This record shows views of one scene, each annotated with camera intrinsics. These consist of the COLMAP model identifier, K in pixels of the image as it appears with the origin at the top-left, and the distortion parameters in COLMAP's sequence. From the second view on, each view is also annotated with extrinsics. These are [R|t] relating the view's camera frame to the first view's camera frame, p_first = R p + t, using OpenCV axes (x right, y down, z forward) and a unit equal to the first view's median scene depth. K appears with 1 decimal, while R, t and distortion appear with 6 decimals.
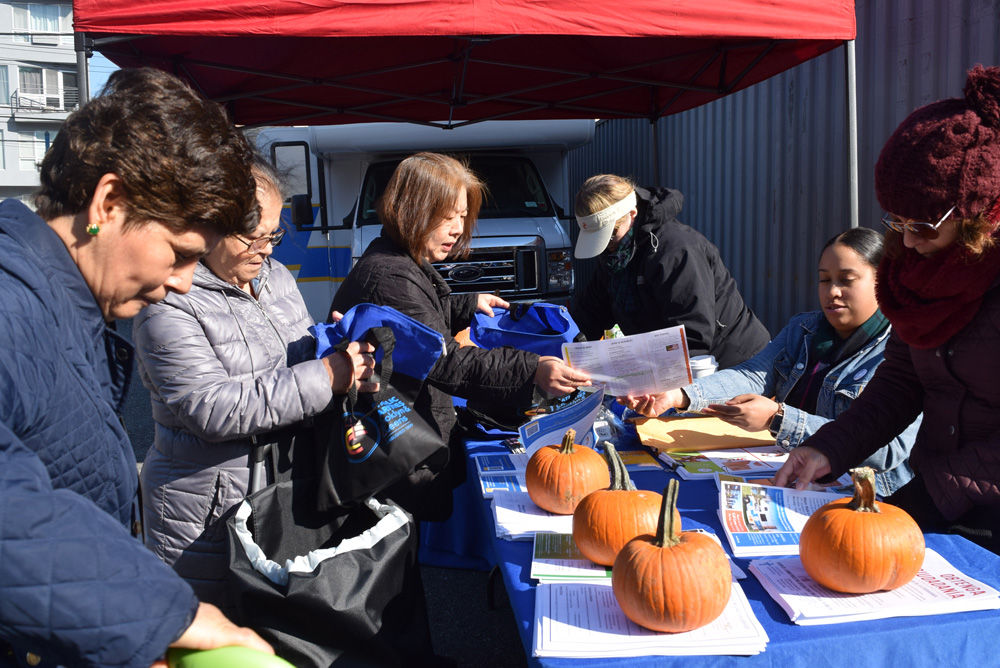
lens RADIAL K [[939.4, 0, 493.8], [0, 939.4, 336.5], [0, 0, 1]] dist [-0.062960, 0.000000]
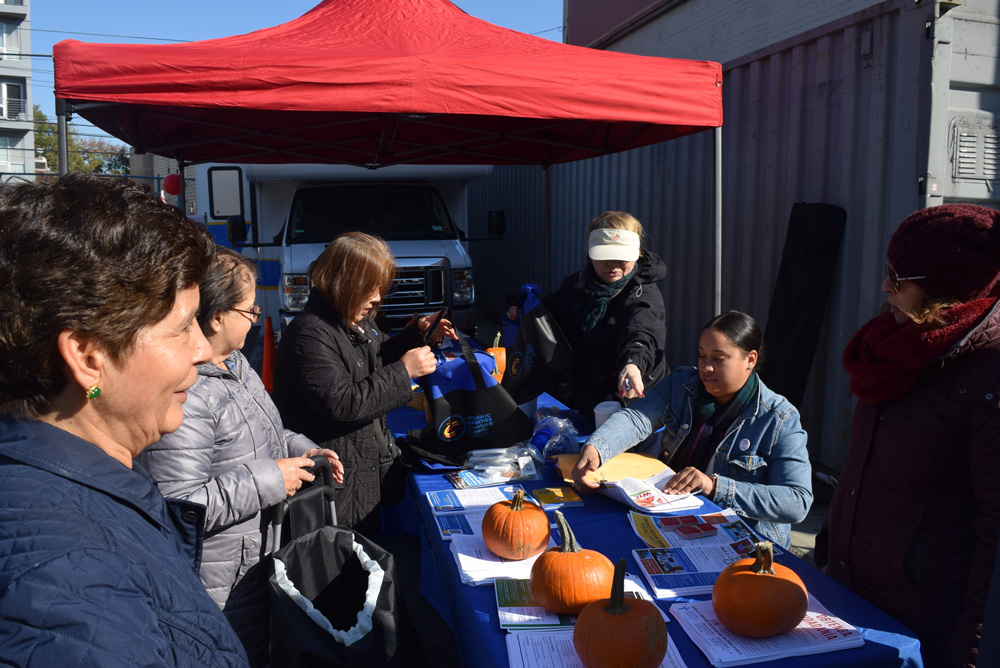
lens RADIAL K [[804.9, 0, 494.9], [0, 804.9, 332.6], [0, 0, 1]] dist [-0.088570, 0.026112]
pose [[0.991160, 0.008197, 0.132415, -0.045624], [-0.010505, 0.999805, 0.016741, -0.061866], [-0.132252, -0.017984, 0.991053, -0.012387]]
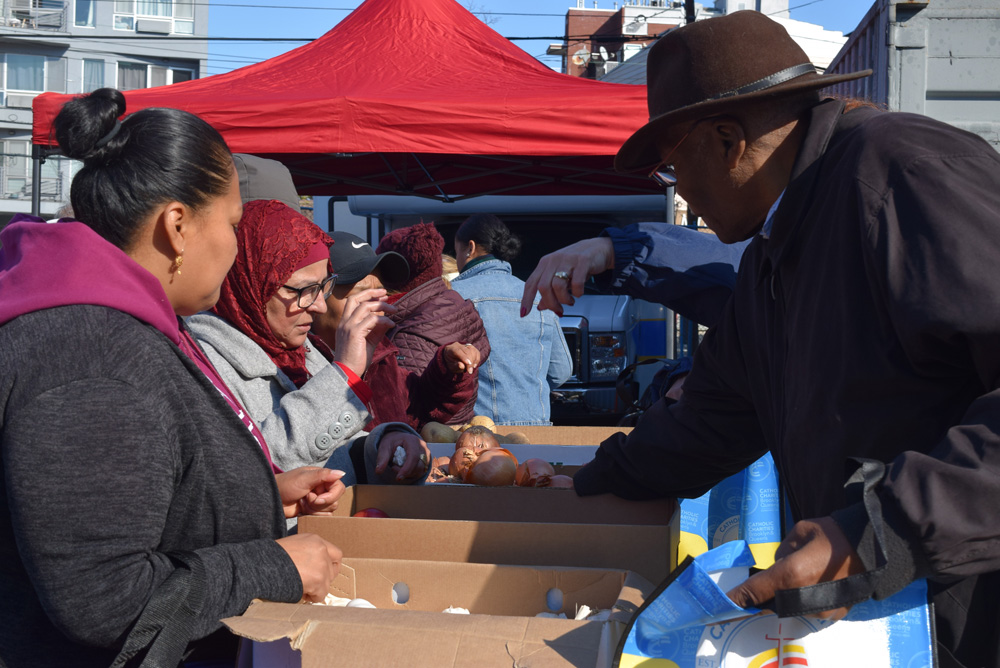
lens RADIAL K [[1526.5, 0, 503.5], [0, 1526.5, 337.0], [0, 0, 1]] dist [0.095637, 0.000000]
pose [[0.969136, 0.045038, -0.242379, 0.647783], [-0.064716, 0.995168, -0.073842, 0.045234], [0.237882, 0.087249, 0.967367, -0.810331]]
